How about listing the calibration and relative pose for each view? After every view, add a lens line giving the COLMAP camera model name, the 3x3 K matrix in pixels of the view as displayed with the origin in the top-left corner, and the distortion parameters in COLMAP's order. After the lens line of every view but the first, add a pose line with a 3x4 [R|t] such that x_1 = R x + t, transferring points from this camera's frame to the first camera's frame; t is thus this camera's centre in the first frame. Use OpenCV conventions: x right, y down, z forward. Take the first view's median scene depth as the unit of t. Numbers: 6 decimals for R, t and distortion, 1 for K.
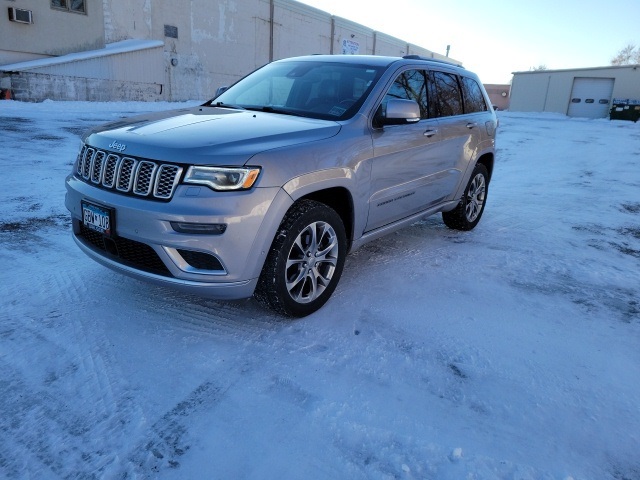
lens RADIAL K [[477.1, 0, 325.2], [0, 477.1, 239.7], [0, 0, 1]] dist [0.055101, -0.036209]
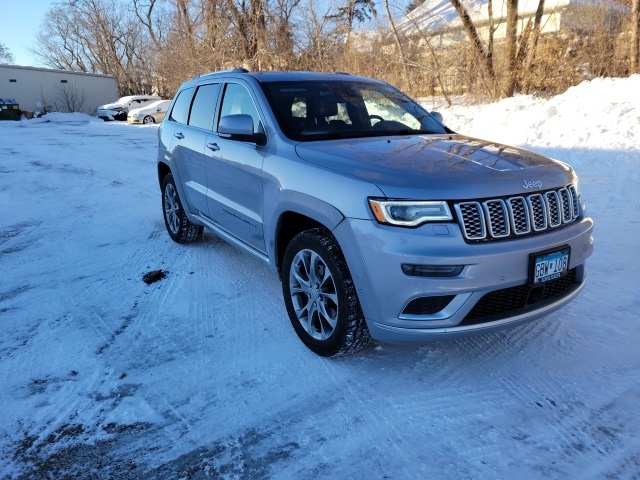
lens RADIAL K [[478.0, 0, 322.0], [0, 478.0, 234.5], [0, 0, 1]] dist [0.058235, -0.044938]
pose [[0.345983, -0.299898, 0.889020, -0.808129], [0.303607, 0.932345, 0.196357, -0.233418], [-0.887760, 0.201976, 0.413627, 0.573136]]
